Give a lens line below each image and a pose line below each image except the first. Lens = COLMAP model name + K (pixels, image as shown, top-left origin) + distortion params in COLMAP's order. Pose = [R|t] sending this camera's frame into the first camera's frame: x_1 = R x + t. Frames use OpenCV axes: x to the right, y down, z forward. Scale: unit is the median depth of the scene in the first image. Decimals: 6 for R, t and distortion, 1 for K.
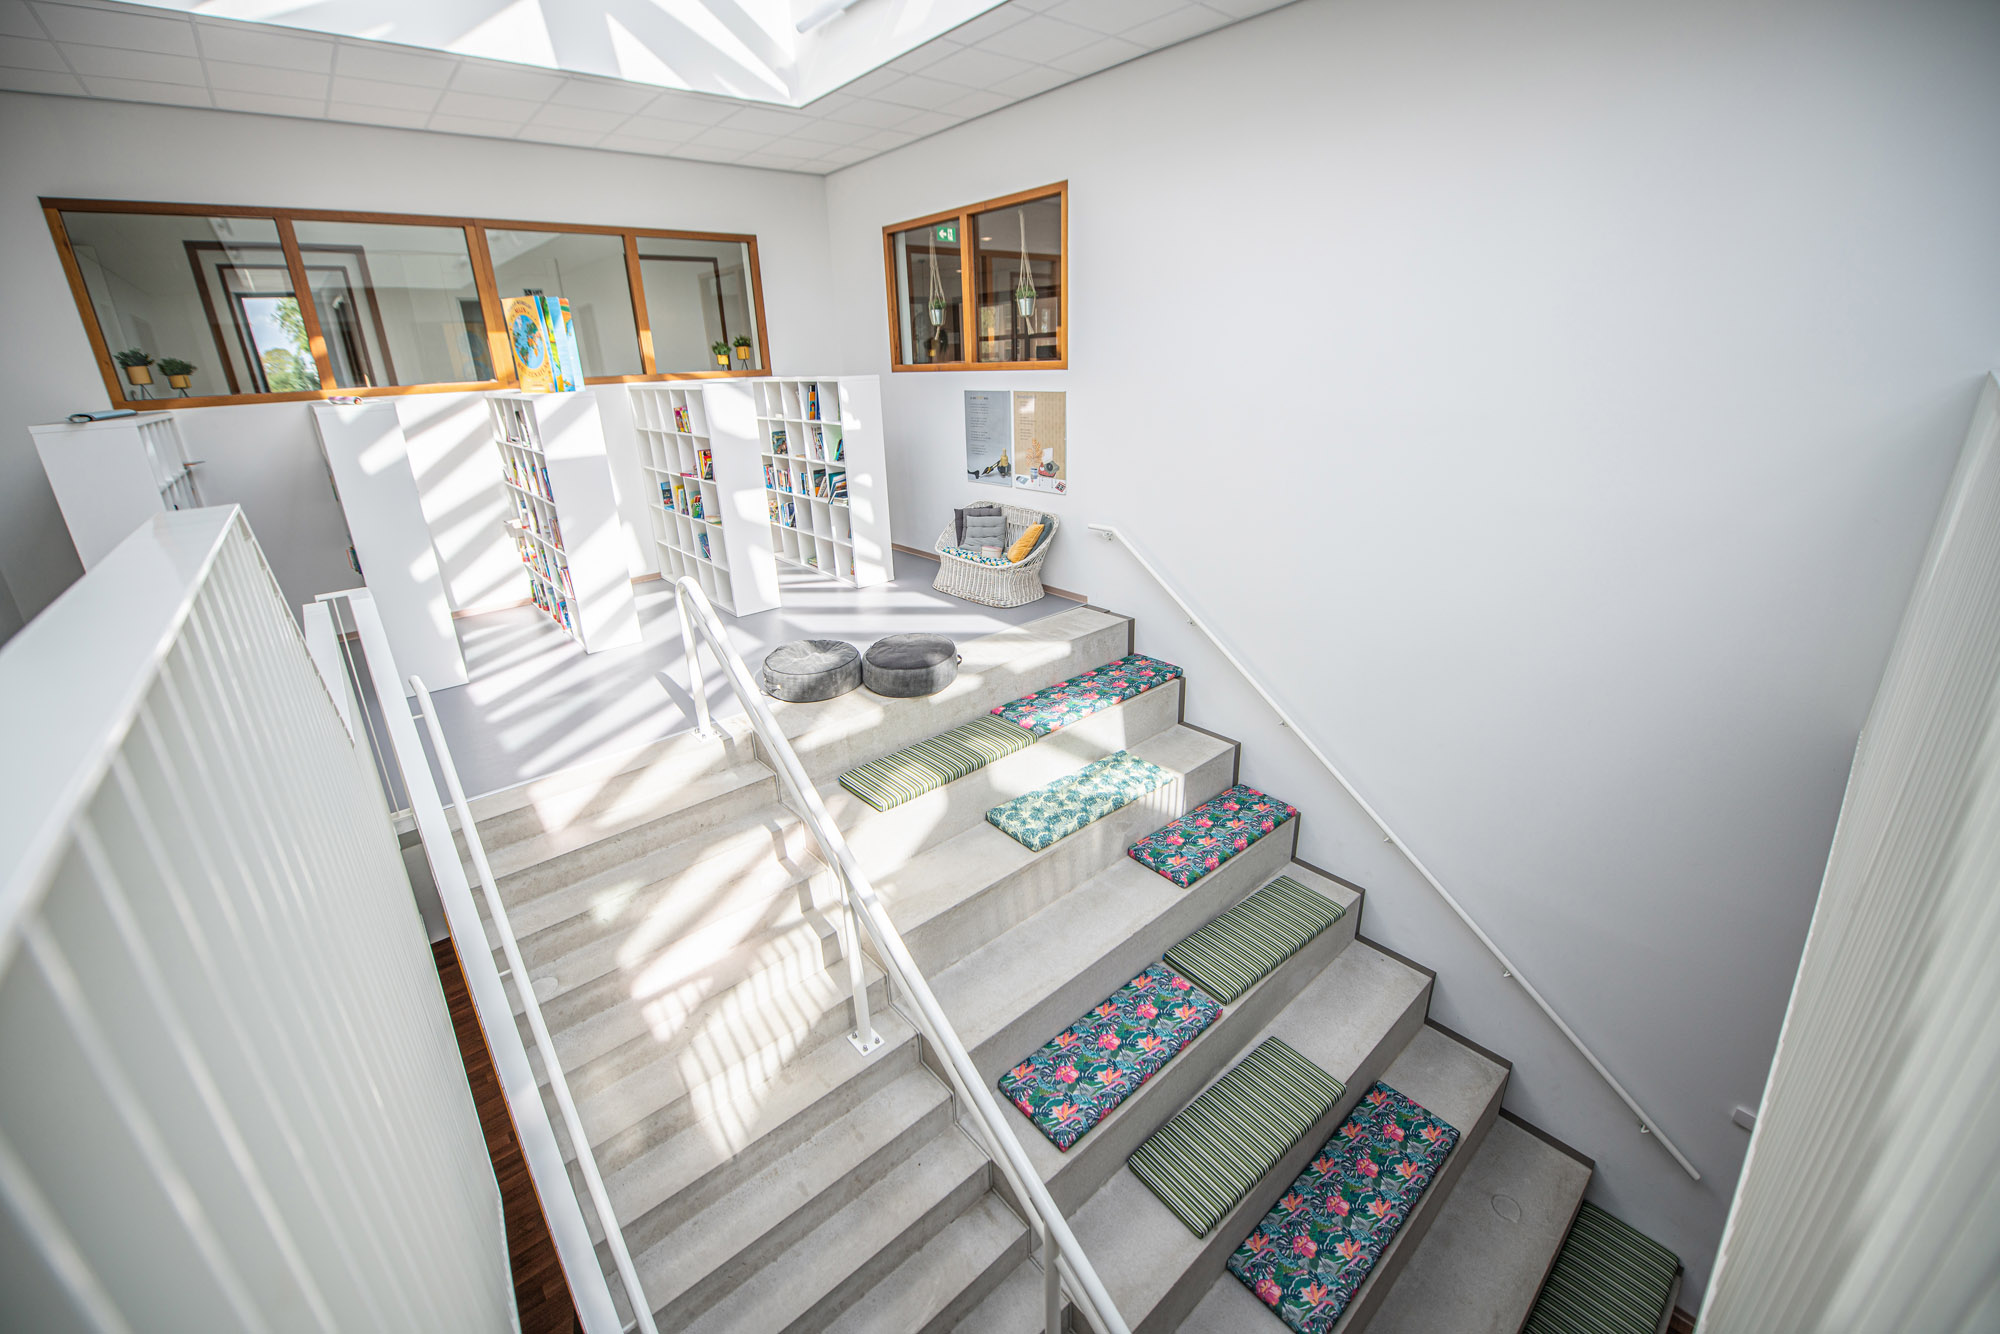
lens RADIAL K [[785.4, 0, 993.2], [0, 785.4, 648.8], [0, 0, 1]] dist [-0.001902, -0.000037]
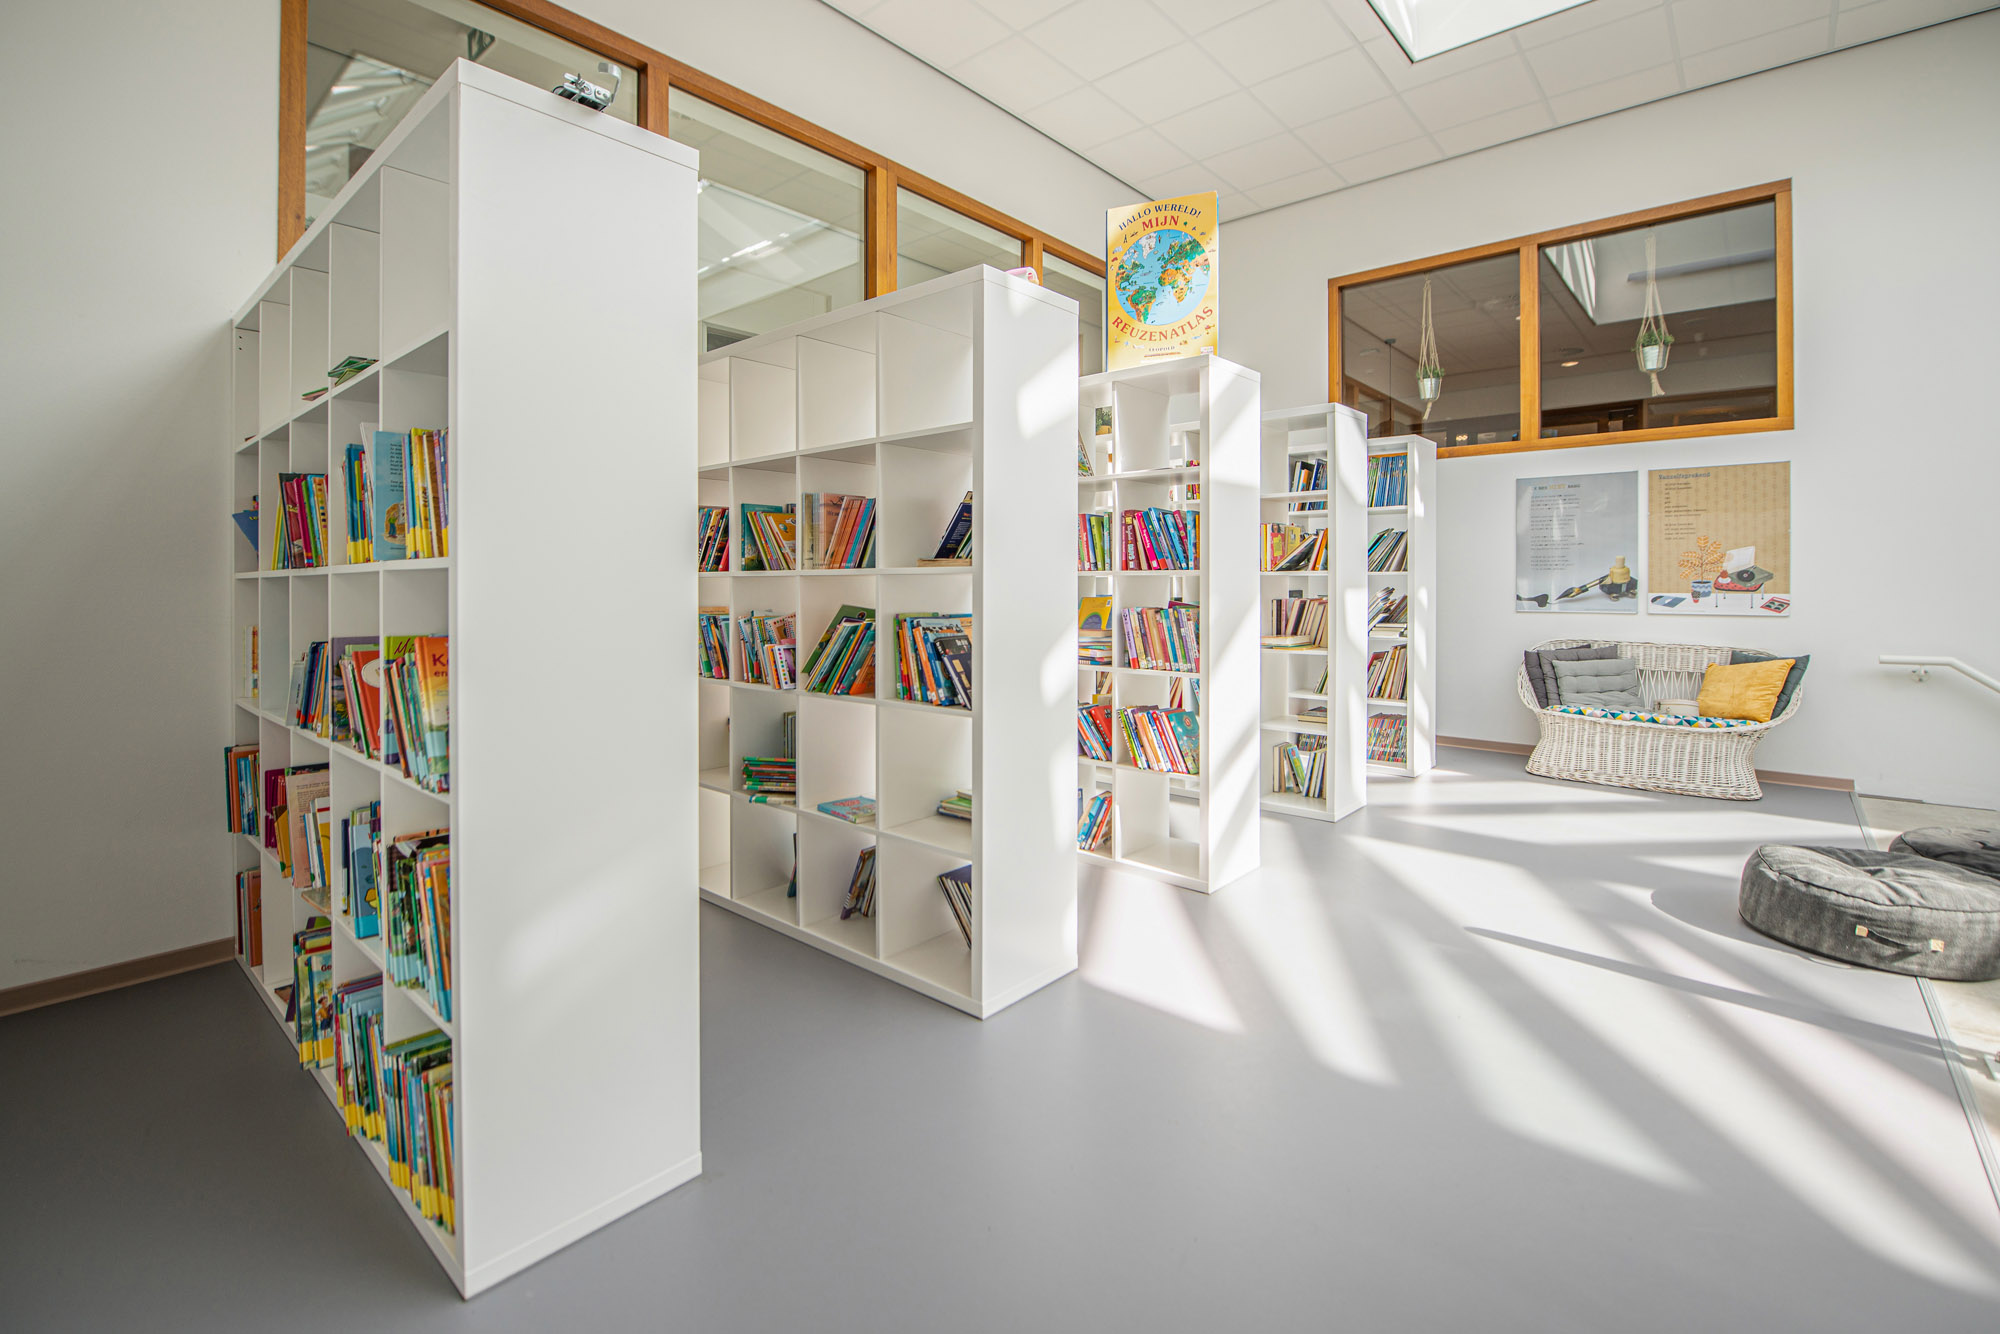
lens RADIAL K [[894.5, 0, 1008.7], [0, 894.5, 602.9], [0, 0, 1]] dist [-0.000779, -0.000012]
pose [[0.985941, 0.027162, 0.164874, -0.628656], [0.029049, 0.943813, -0.329200, 0.011277], [-0.164552, 0.329361, 0.929755, 0.421155]]
